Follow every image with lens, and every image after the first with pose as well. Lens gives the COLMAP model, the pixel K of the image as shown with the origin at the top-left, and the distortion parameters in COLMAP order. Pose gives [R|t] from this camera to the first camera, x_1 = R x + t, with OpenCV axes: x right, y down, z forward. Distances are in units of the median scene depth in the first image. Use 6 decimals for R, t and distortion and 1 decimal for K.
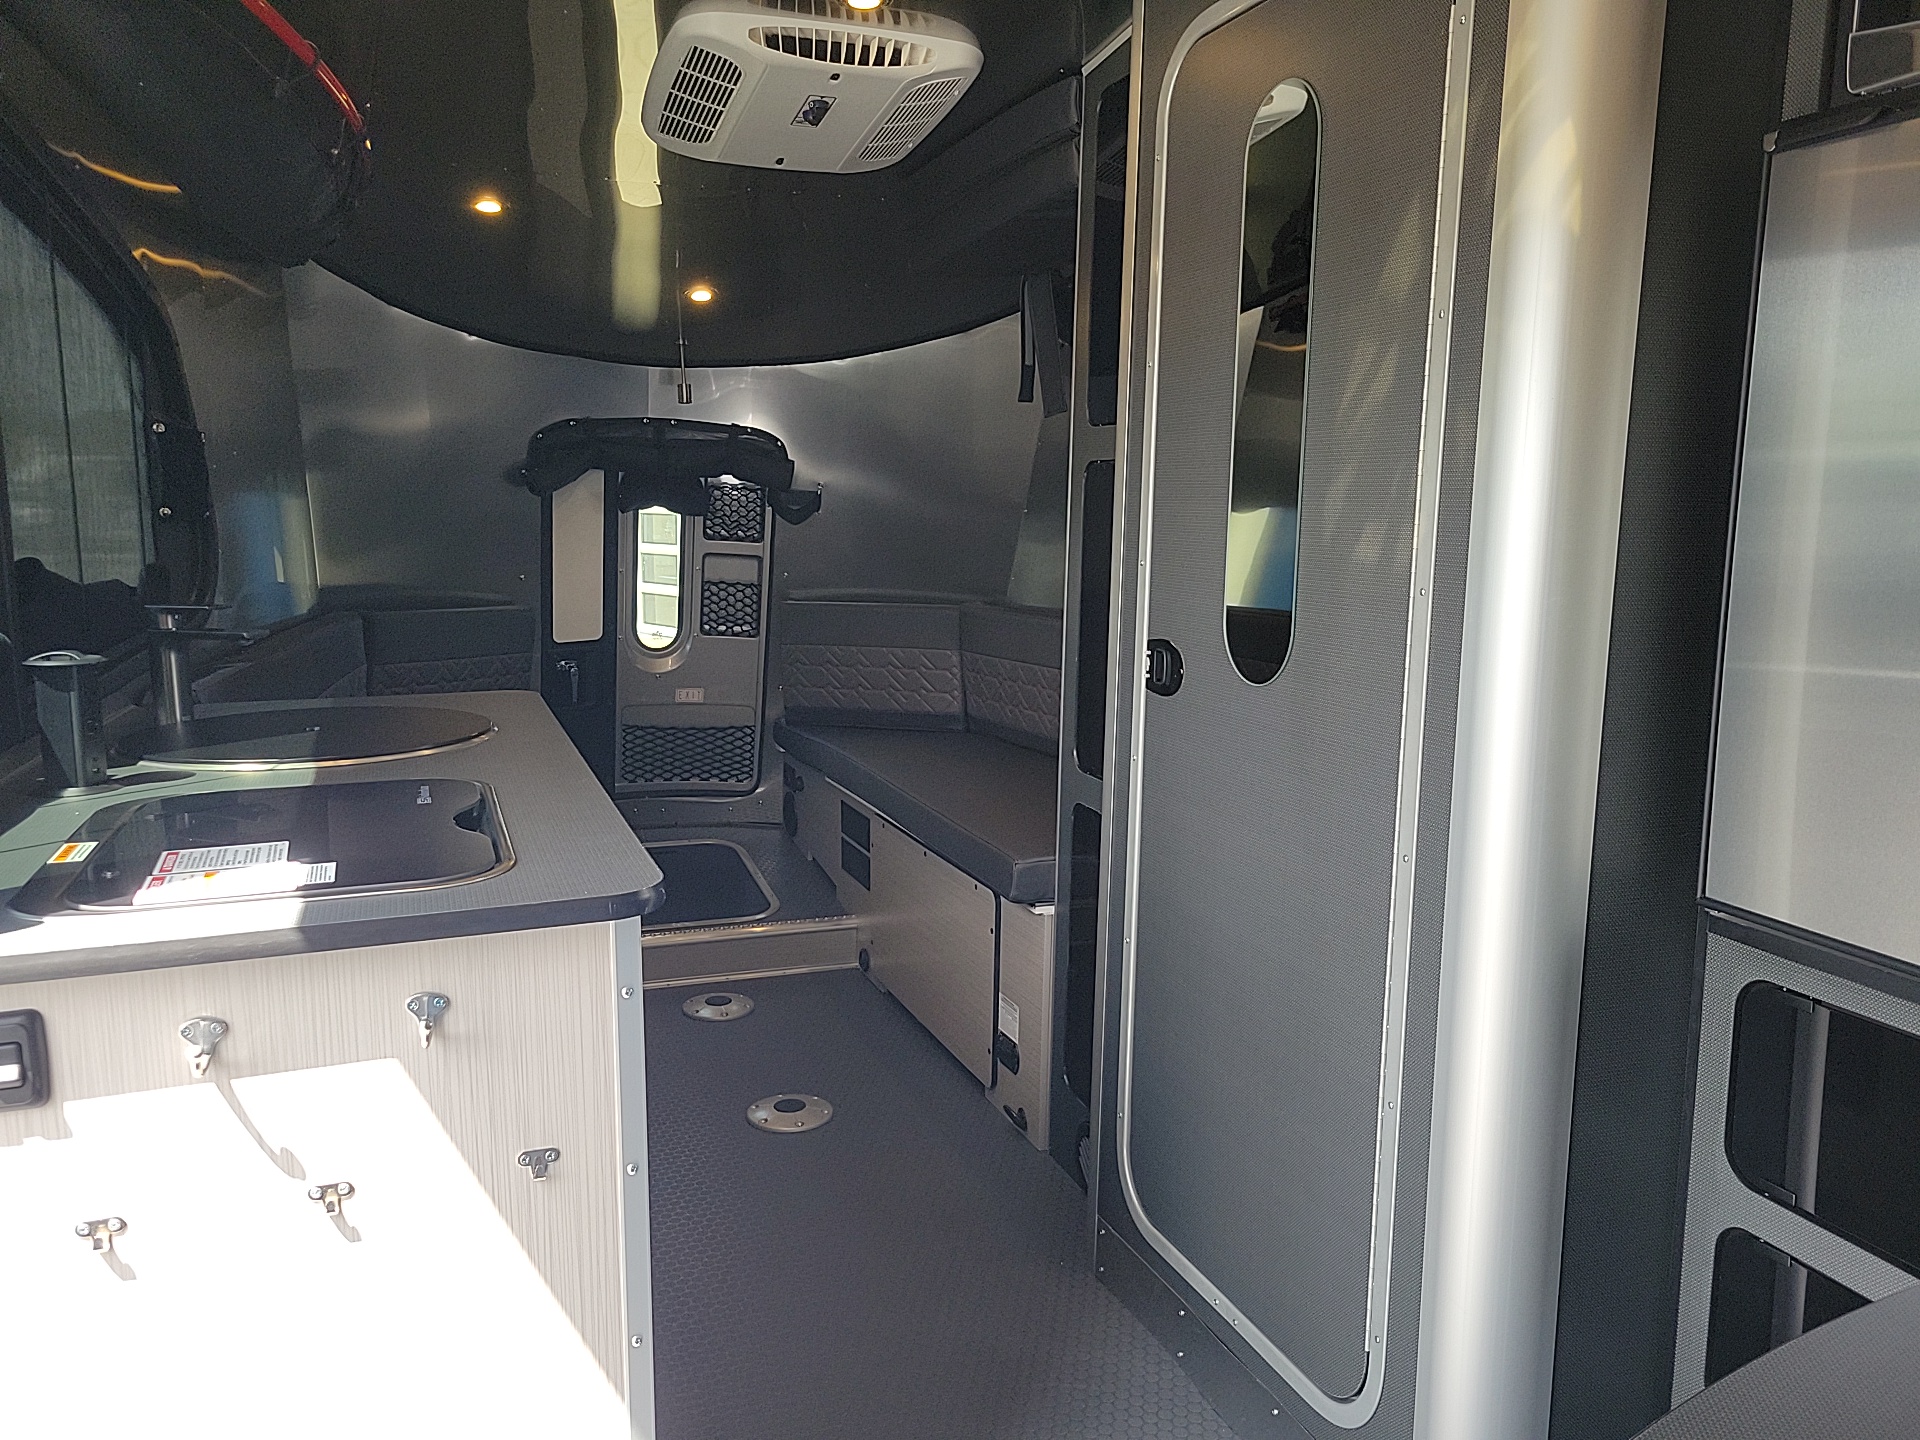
lens RADIAL K [[1469.2, 0, 960.6], [0, 1469.2, 724.7], [0, 0, 1]] dist [0.038017, -0.025302]
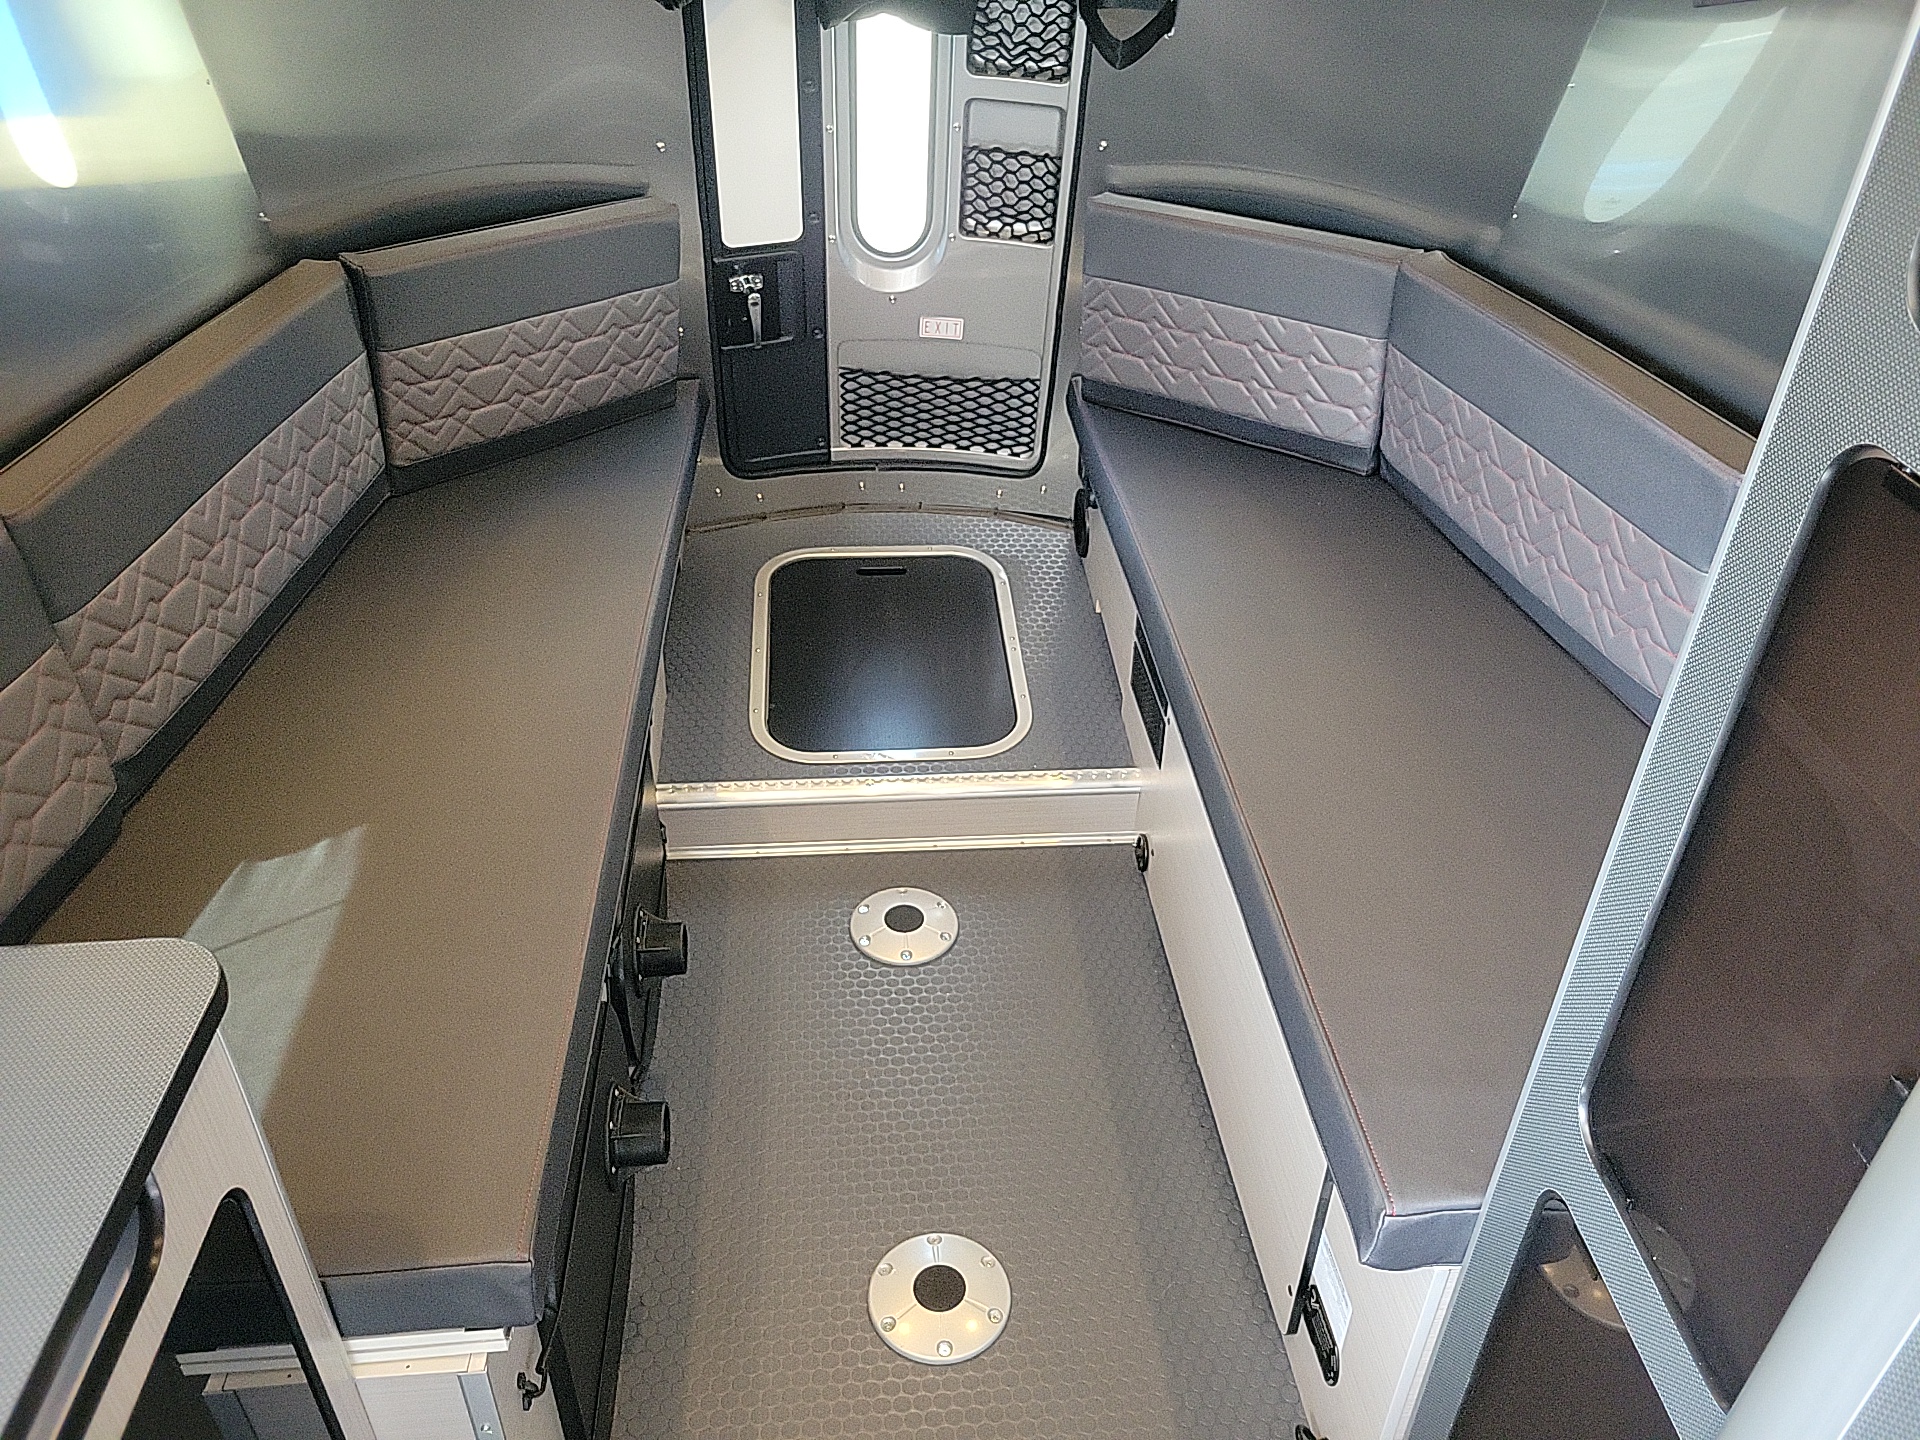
lens RADIAL K [[1469.2, 0, 956.2], [0, 1469.2, 719.1], [0, 0, 1]] dist [0.038017, -0.025302]
pose [[0.961568, 0.158000, -0.224551, -0.007995], [-0.050455, 0.905591, 0.421139, -0.137742], [0.269891, -0.393624, 0.878760, 0.379254]]
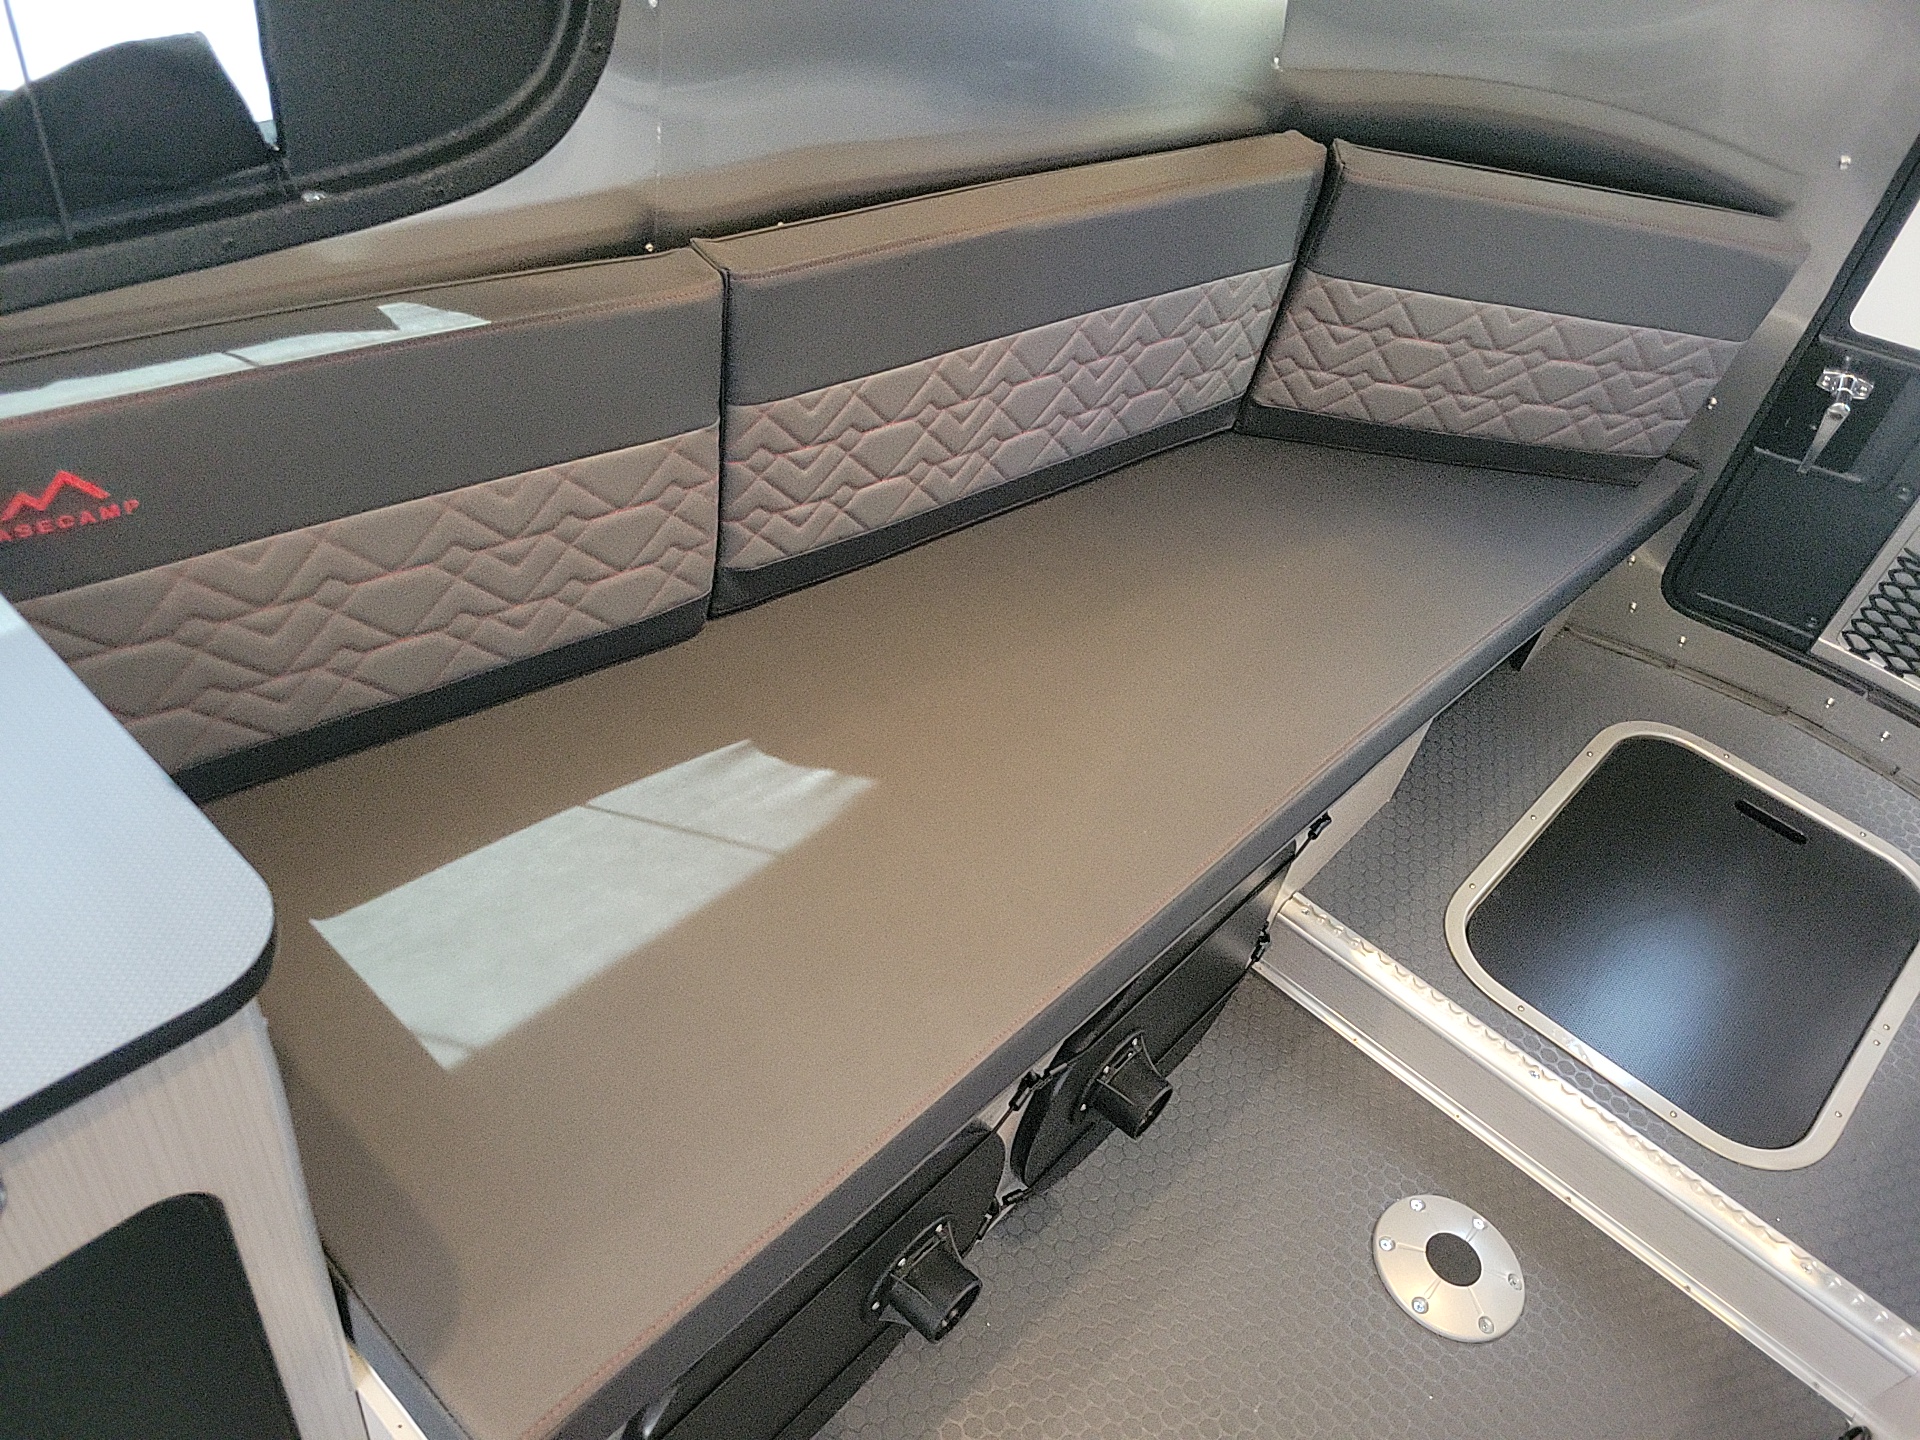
lens RADIAL K [[1469.2, 0, 904.9], [0, 1469.2, 736.1], [0, 0, 1]] dist [0.038017, -0.025302]
pose [[0.440569, 0.641318, -0.628180, -0.042387], [-0.282249, 0.763221, 0.581230, -0.135176], [0.852194, -0.078769, 0.517263, 0.503301]]
